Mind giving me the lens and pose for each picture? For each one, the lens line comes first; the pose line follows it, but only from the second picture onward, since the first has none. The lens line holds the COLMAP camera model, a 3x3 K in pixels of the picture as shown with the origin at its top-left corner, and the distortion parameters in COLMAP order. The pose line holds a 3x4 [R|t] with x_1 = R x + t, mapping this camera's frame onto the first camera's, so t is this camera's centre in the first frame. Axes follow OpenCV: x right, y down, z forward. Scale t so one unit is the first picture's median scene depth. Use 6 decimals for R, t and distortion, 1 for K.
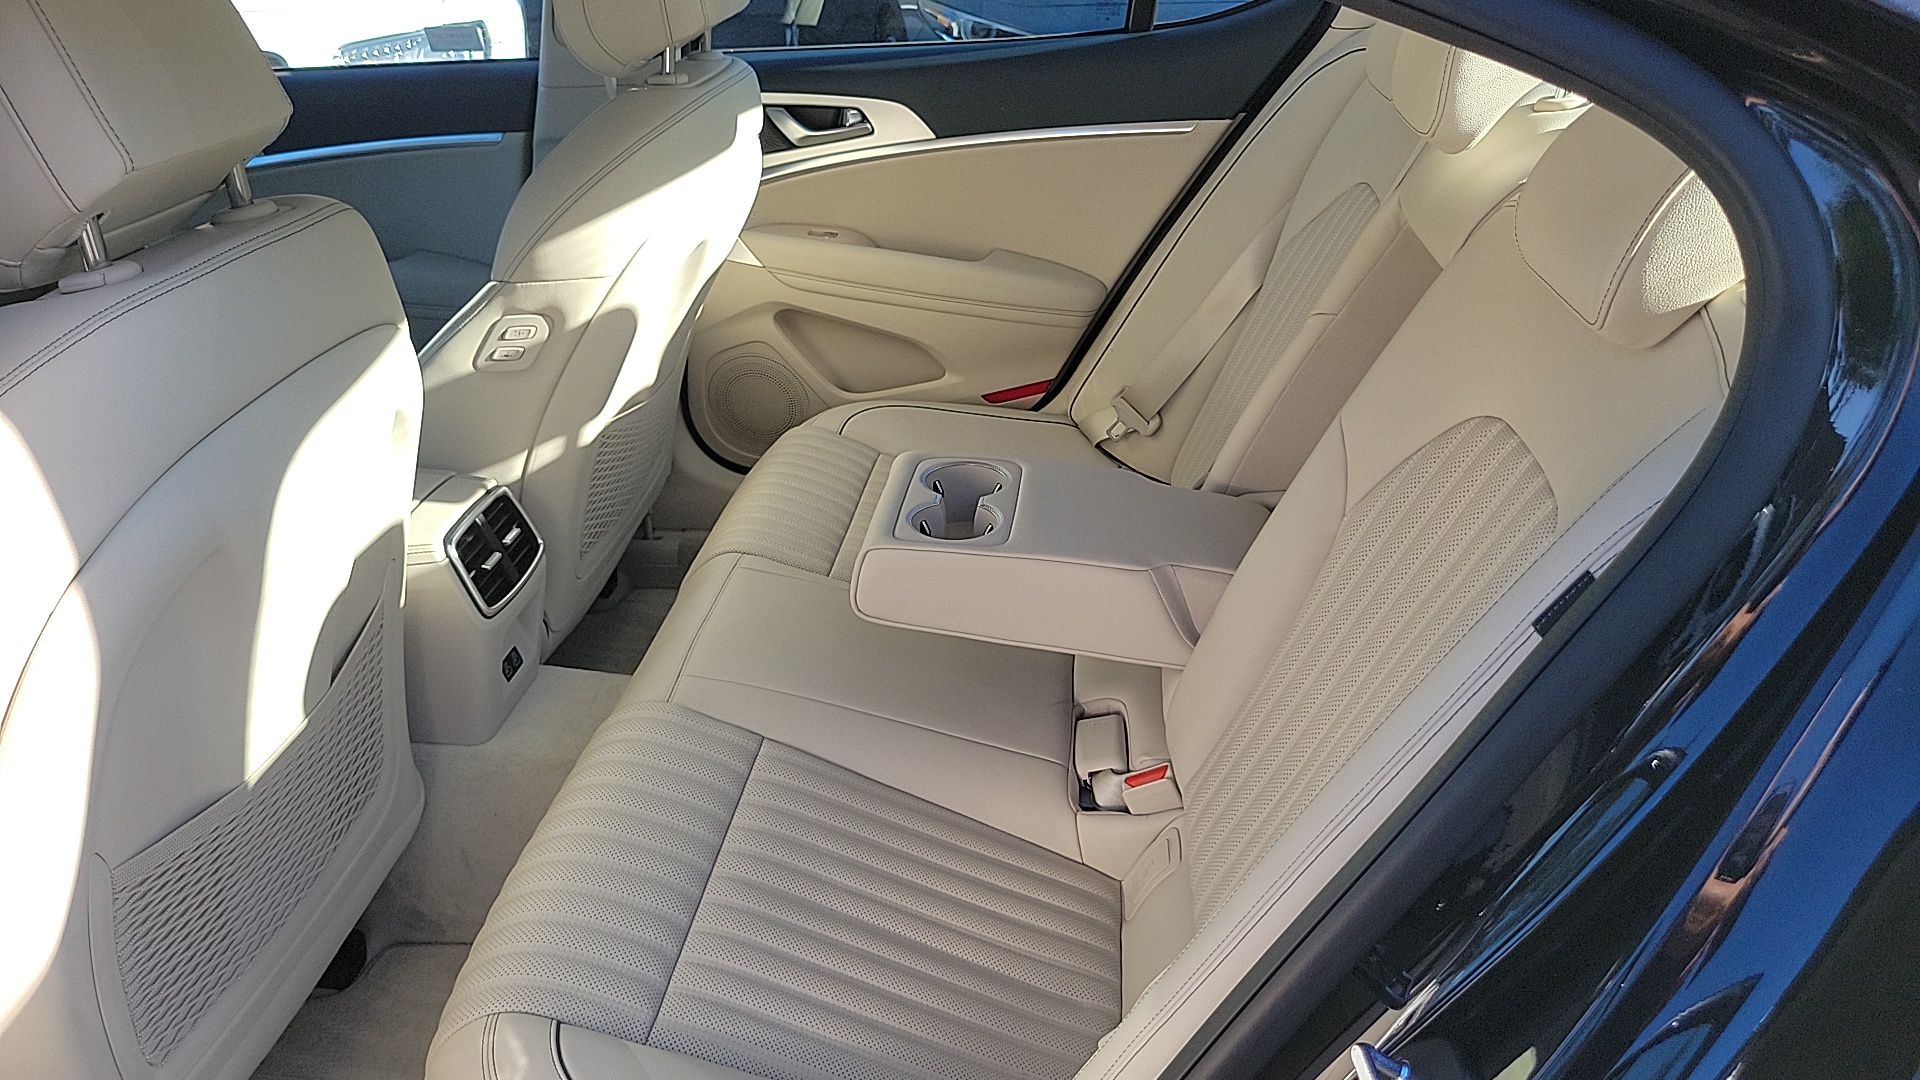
lens RADIAL K [[1557.8, 0, 955.8], [0, 1557.8, 555.6], [0, 0, 1]] dist [0.034843, -0.014558]
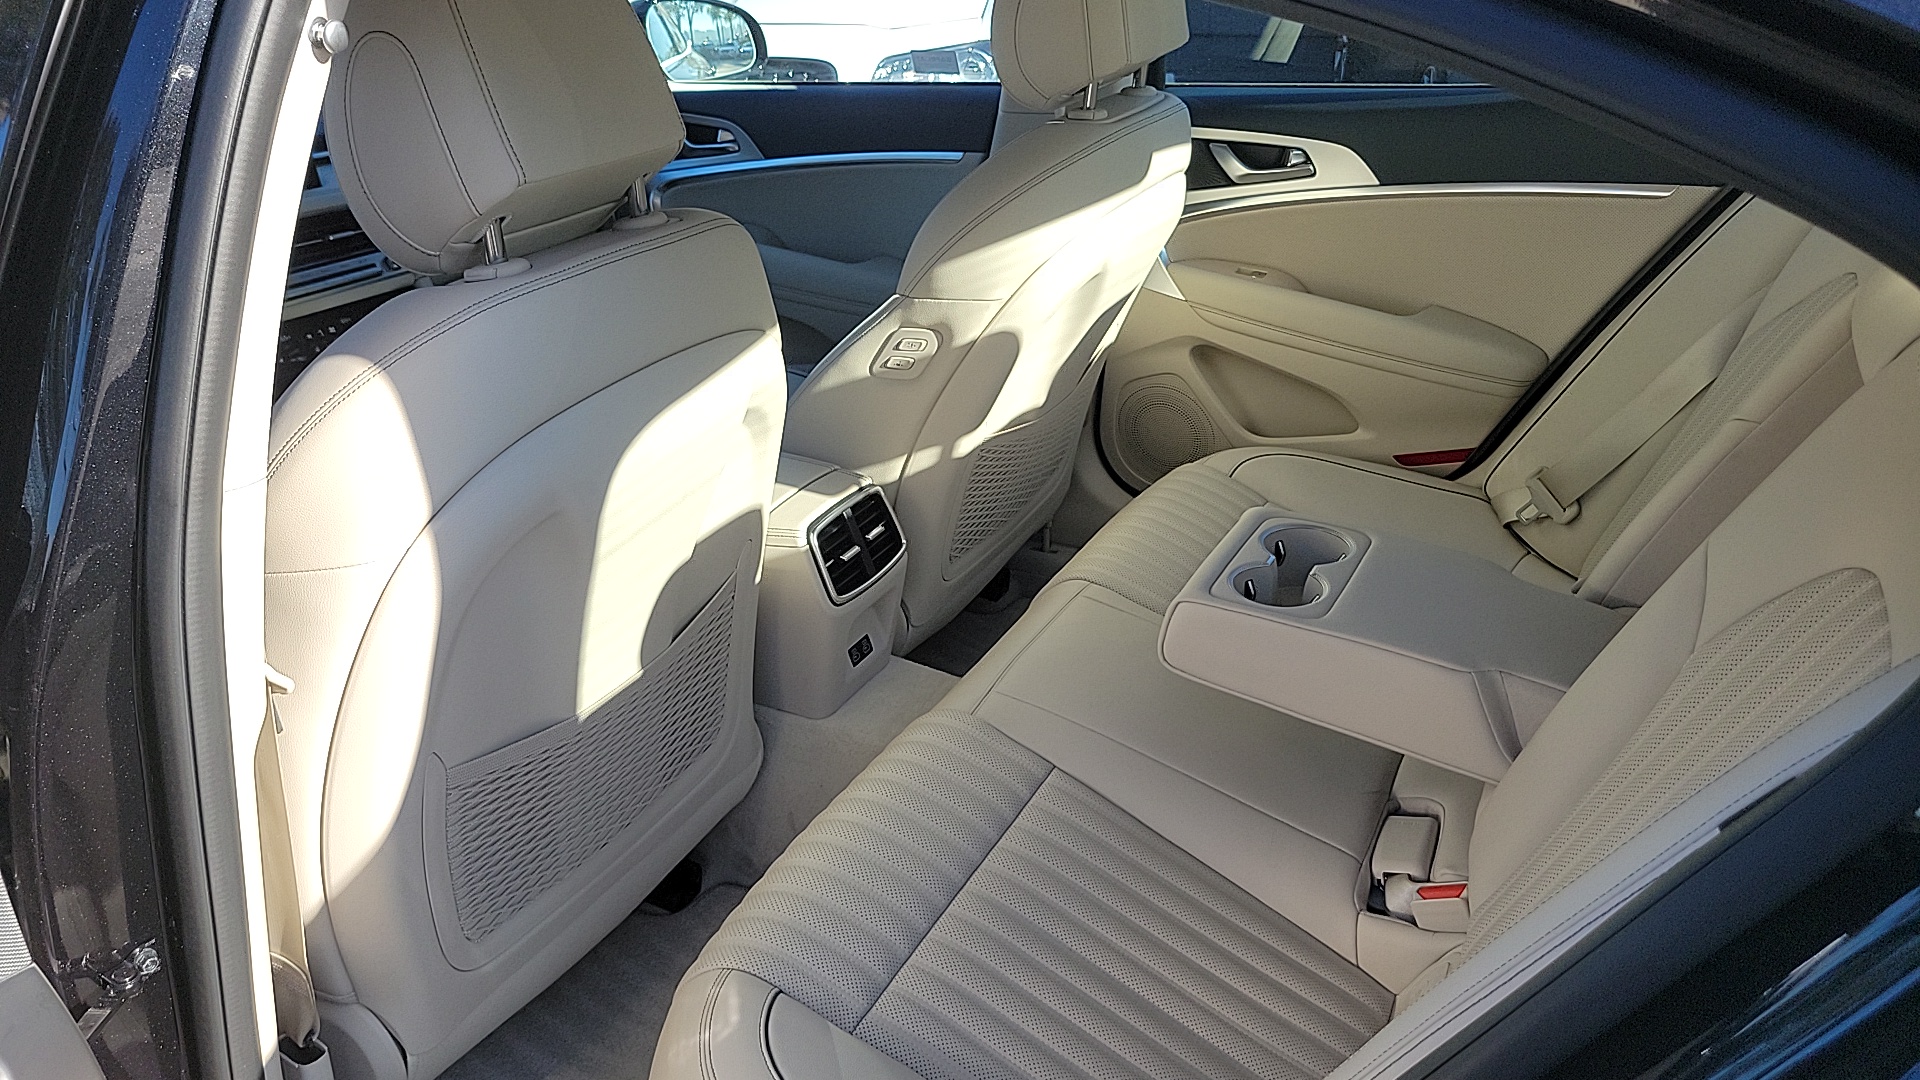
lens RADIAL K [[1557.8, 0, 955.8], [0, 1557.8, 555.6], [0, 0, 1]] dist [0.034843, -0.014558]
pose [[0.925971, 0.153271, -0.345087, 0.134903], [-0.154162, 0.987728, 0.025038, -0.031772], [0.344690, 0.030014, 0.938237, 0.019623]]
